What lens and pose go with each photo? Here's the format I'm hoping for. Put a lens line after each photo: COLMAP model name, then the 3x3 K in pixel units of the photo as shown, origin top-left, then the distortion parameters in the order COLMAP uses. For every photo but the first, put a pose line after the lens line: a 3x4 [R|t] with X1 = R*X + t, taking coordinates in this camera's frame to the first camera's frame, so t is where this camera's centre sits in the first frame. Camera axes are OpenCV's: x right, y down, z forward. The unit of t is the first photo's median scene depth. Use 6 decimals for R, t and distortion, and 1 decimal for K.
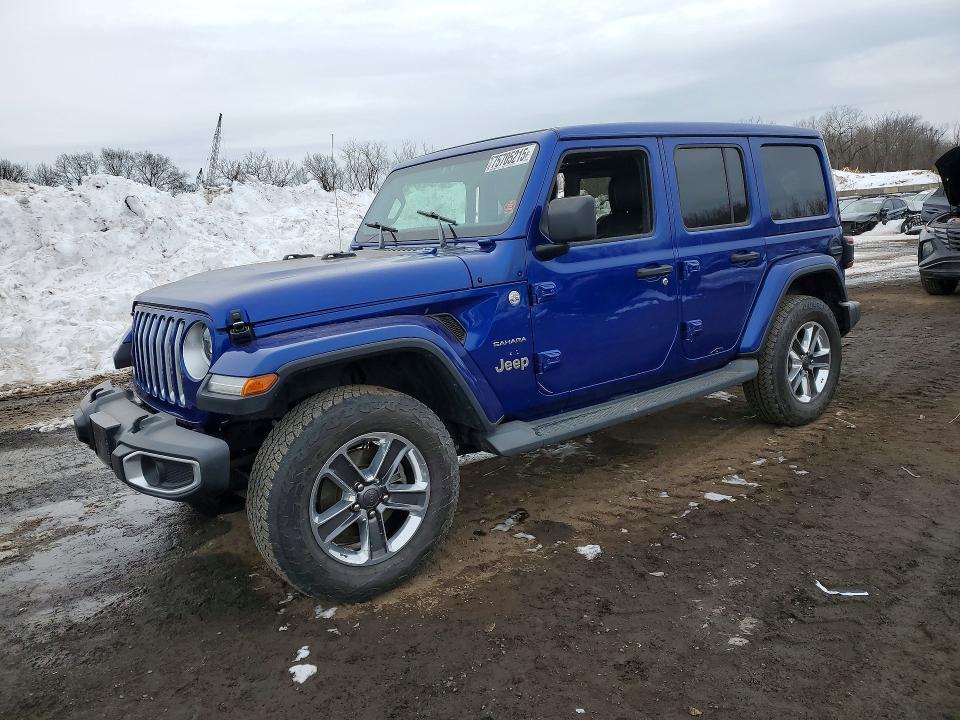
lens RADIAL K [[747.6, 0, 472.4], [0, 747.6, 361.2], [0, 0, 1]] dist [0.018400, -0.003815]
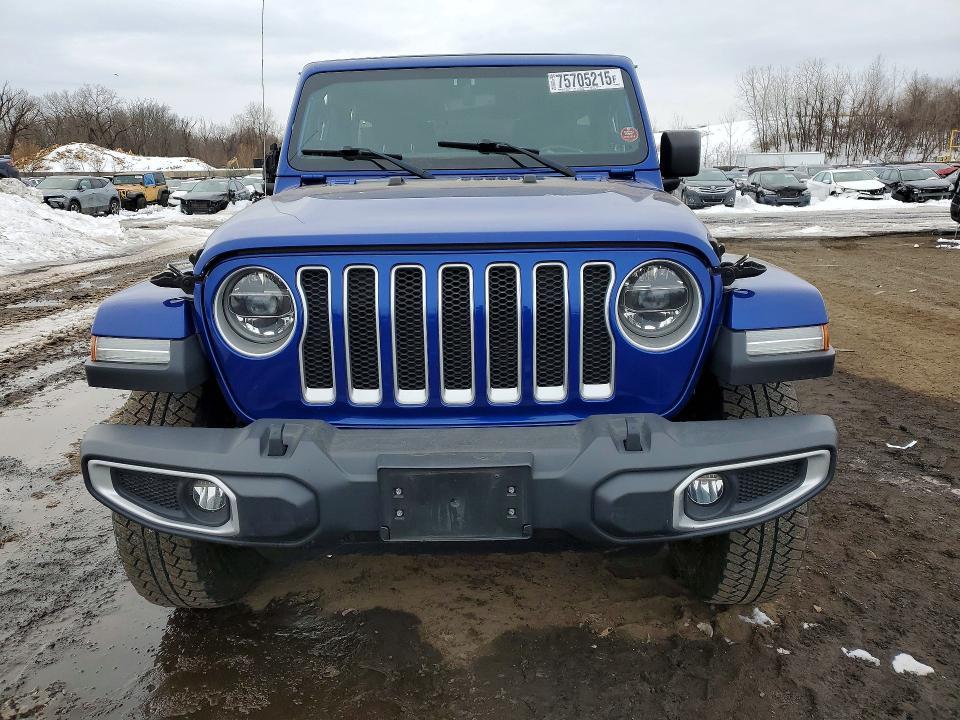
lens RADIAL K [[747.6, 0, 472.4], [0, 747.6, 361.2], [0, 0, 1]] dist [0.018400, -0.003815]
pose [[0.604920, -0.125814, 0.786284, -0.804870], [0.108912, 0.991232, 0.074818, -0.024264], [-0.788803, 0.040376, 0.613319, 0.608263]]
